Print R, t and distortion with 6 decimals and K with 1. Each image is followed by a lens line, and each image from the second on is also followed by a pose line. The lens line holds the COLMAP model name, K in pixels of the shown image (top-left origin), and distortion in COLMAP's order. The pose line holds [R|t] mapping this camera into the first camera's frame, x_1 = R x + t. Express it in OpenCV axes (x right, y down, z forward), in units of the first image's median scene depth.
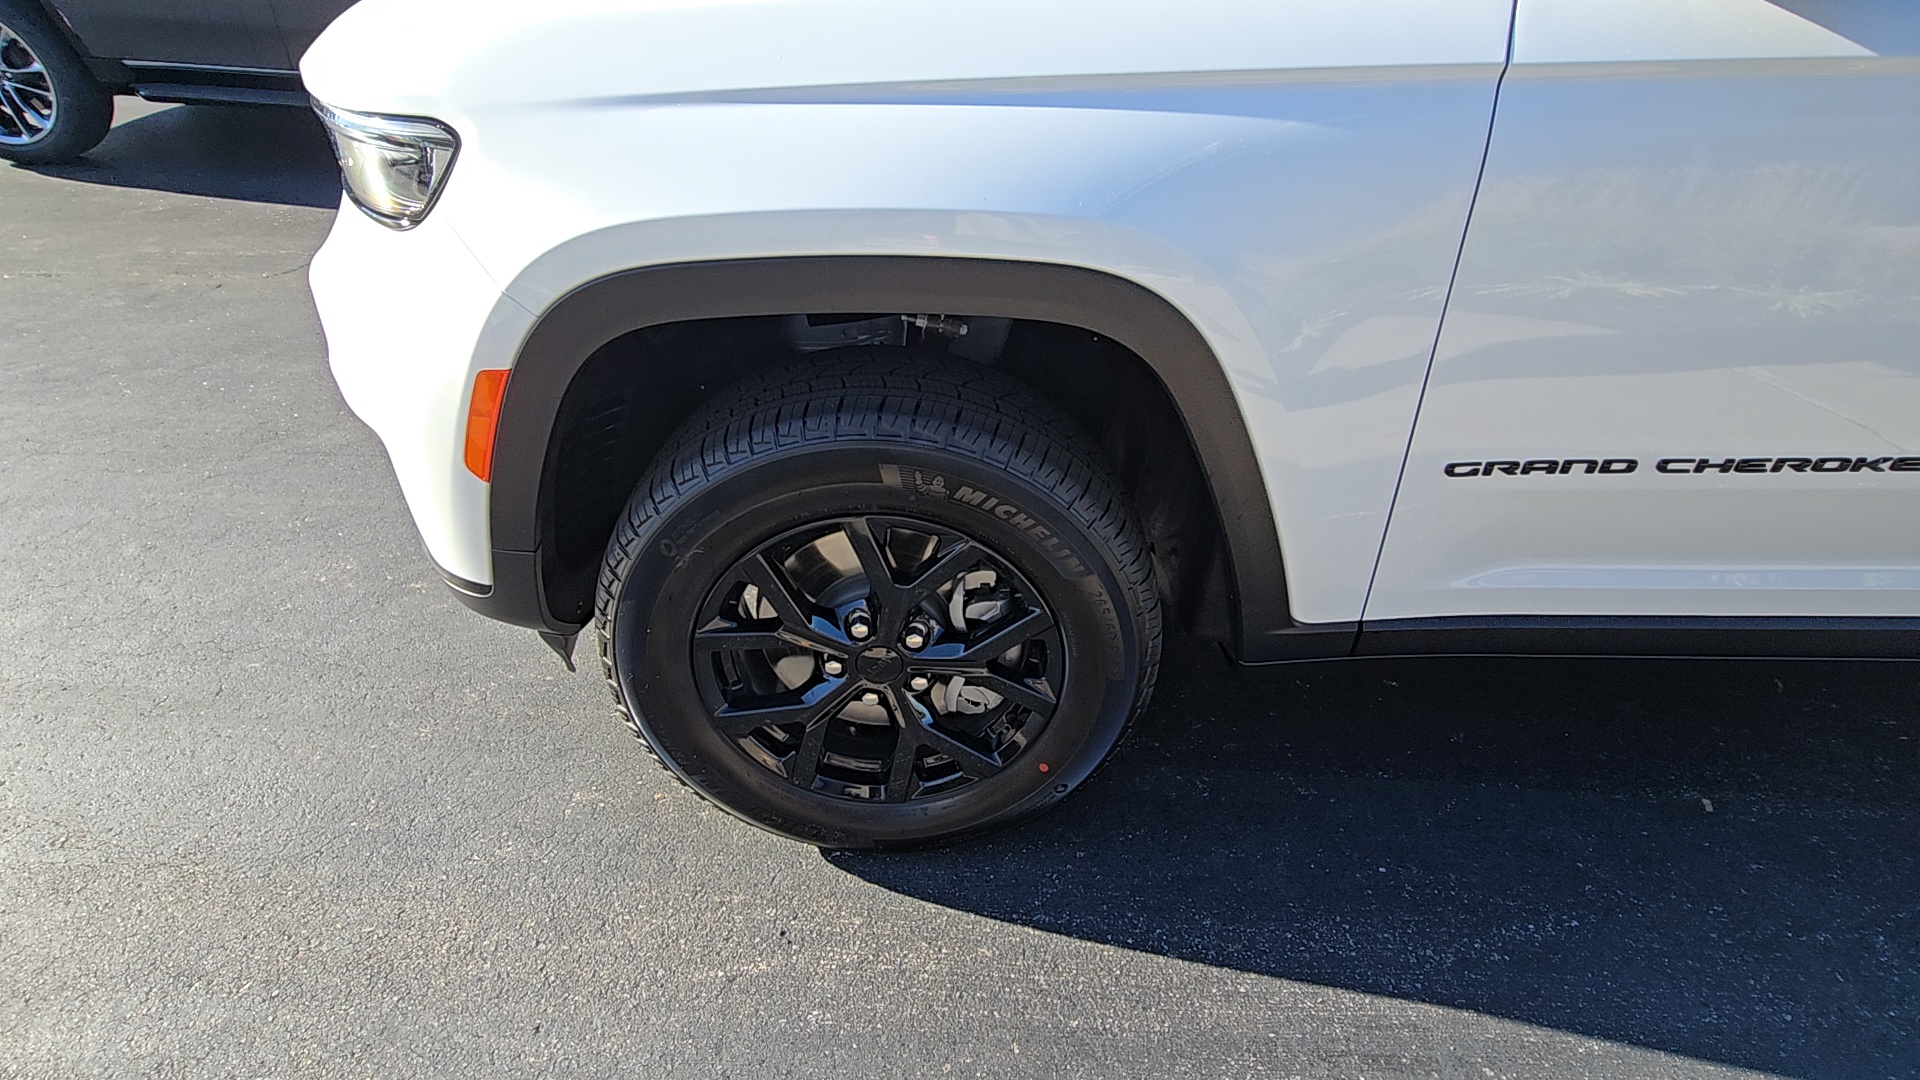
lens RADIAL K [[967.8, 0, 947.1], [0, 967.8, 541.8], [0, 0, 1]] dist [-0.000988, -0.000239]
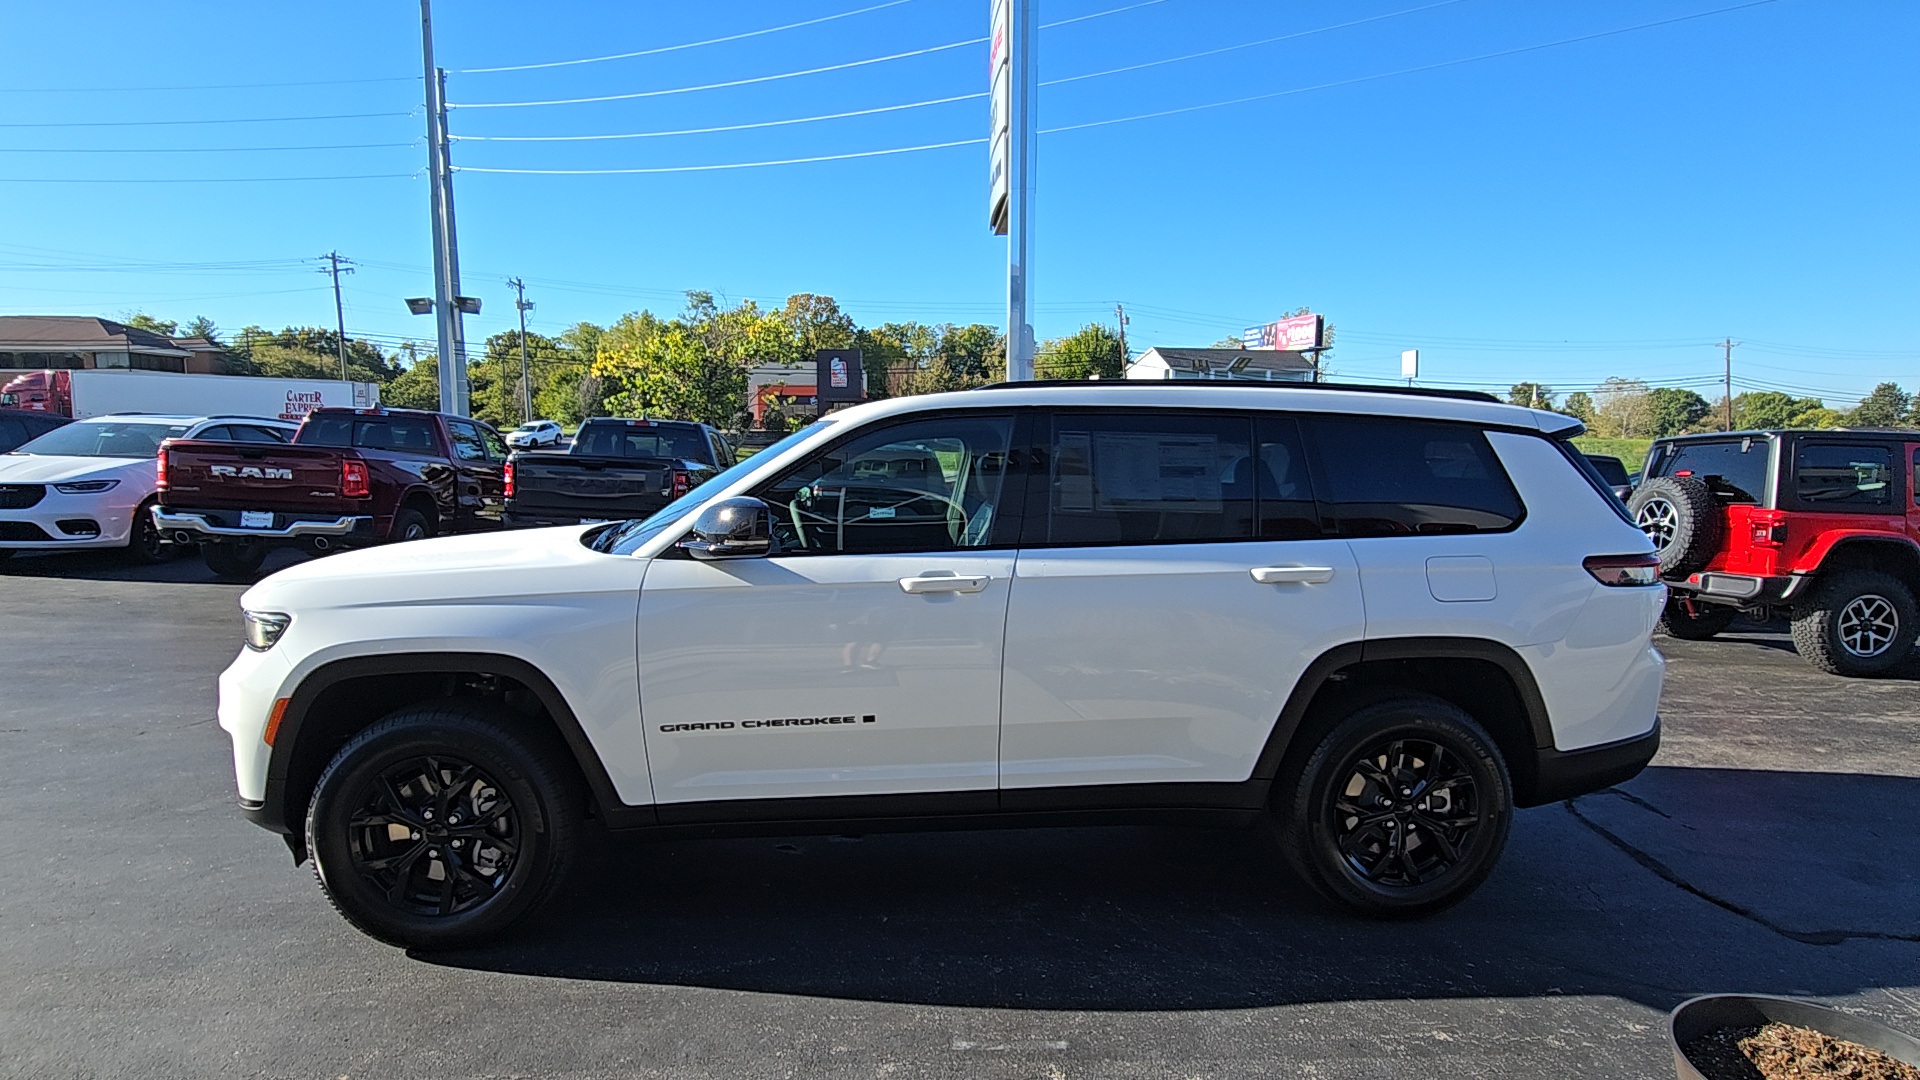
lens RADIAL K [[967.8, 0, 957.5], [0, 967.8, 541.5], [0, 0, 1]] dist [-0.000988, -0.000239]
pose [[0.995617, -0.015159, 0.092283, 1.081003], [0.057414, 0.878005, -0.475196, 0.771709], [-0.073821, 0.478412, 0.875027, -1.595378]]
